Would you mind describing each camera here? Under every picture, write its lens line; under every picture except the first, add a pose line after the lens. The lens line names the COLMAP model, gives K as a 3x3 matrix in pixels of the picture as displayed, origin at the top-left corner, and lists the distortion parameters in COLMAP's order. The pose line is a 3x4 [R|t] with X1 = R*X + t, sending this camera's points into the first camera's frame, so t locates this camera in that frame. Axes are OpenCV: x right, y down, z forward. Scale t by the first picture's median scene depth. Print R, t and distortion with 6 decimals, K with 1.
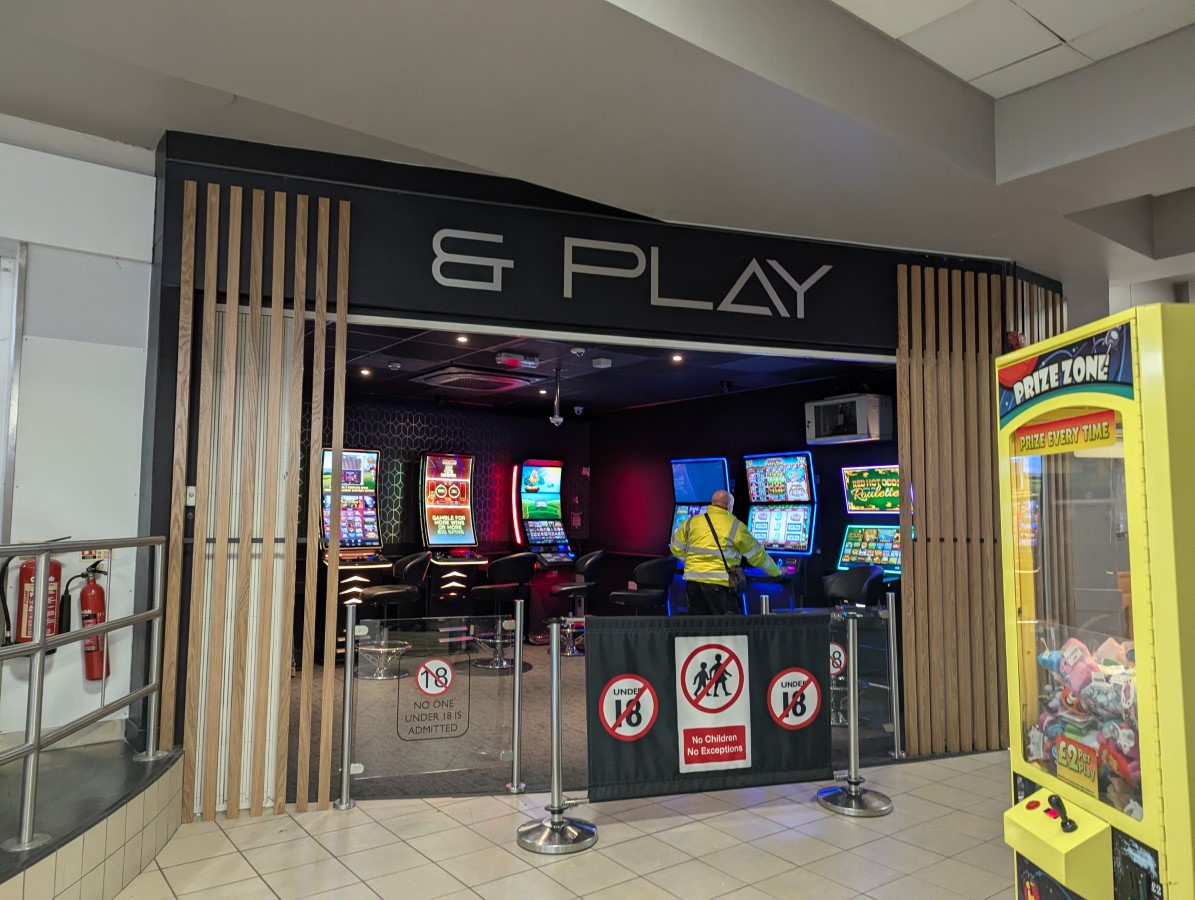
lens RADIAL K [[840.1, 0, 600.8], [0, 840.1, 451.4], [0, 0, 1]] dist [0.049192, -0.045190]
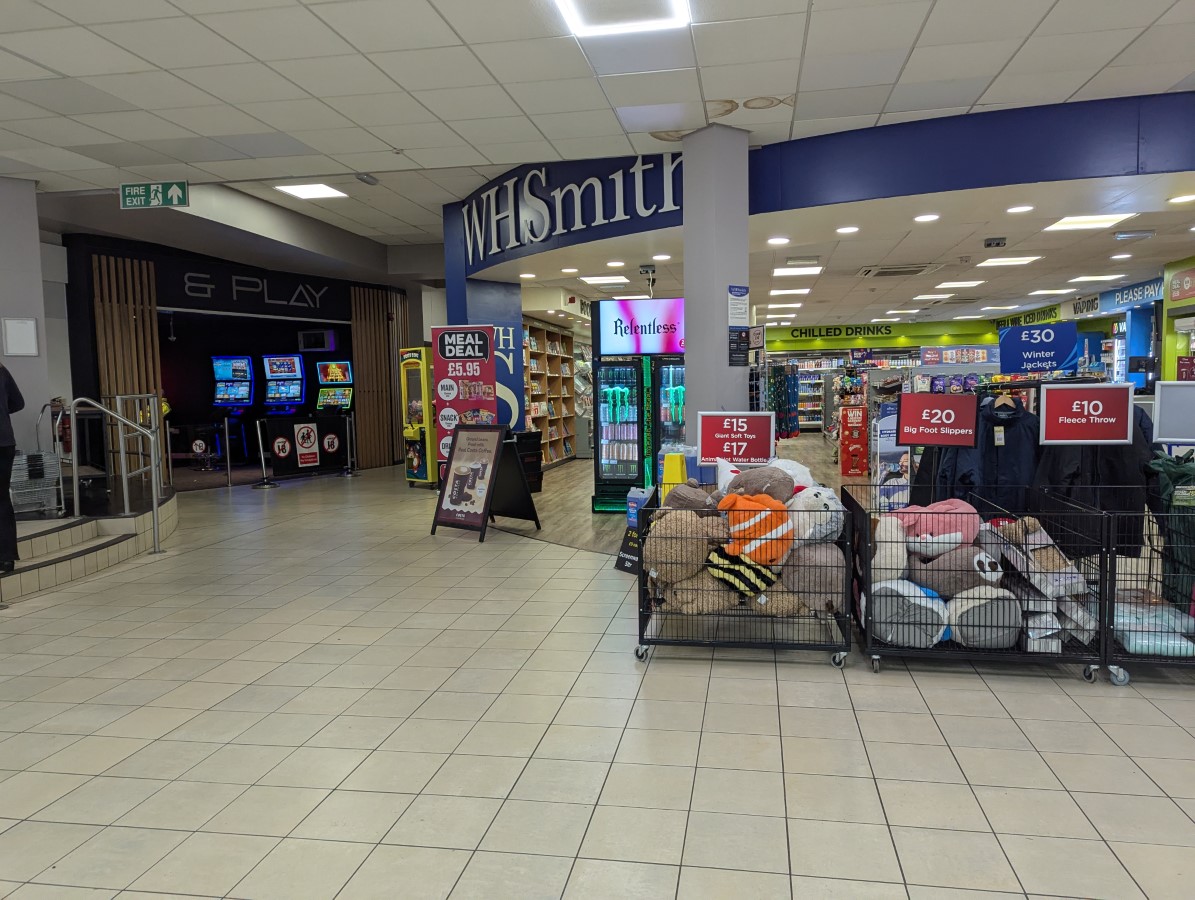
lens RADIAL K [[840.1, 0, 601.1], [0, 840.1, 451.0], [0, 0, 1]] dist [0.049192, -0.045190]
pose [[0.742857, -0.077520, 0.664947, -0.979335], [-0.019641, 0.990322, 0.137395, -0.105658], [-0.669162, -0.115125, 0.734145, -1.720772]]
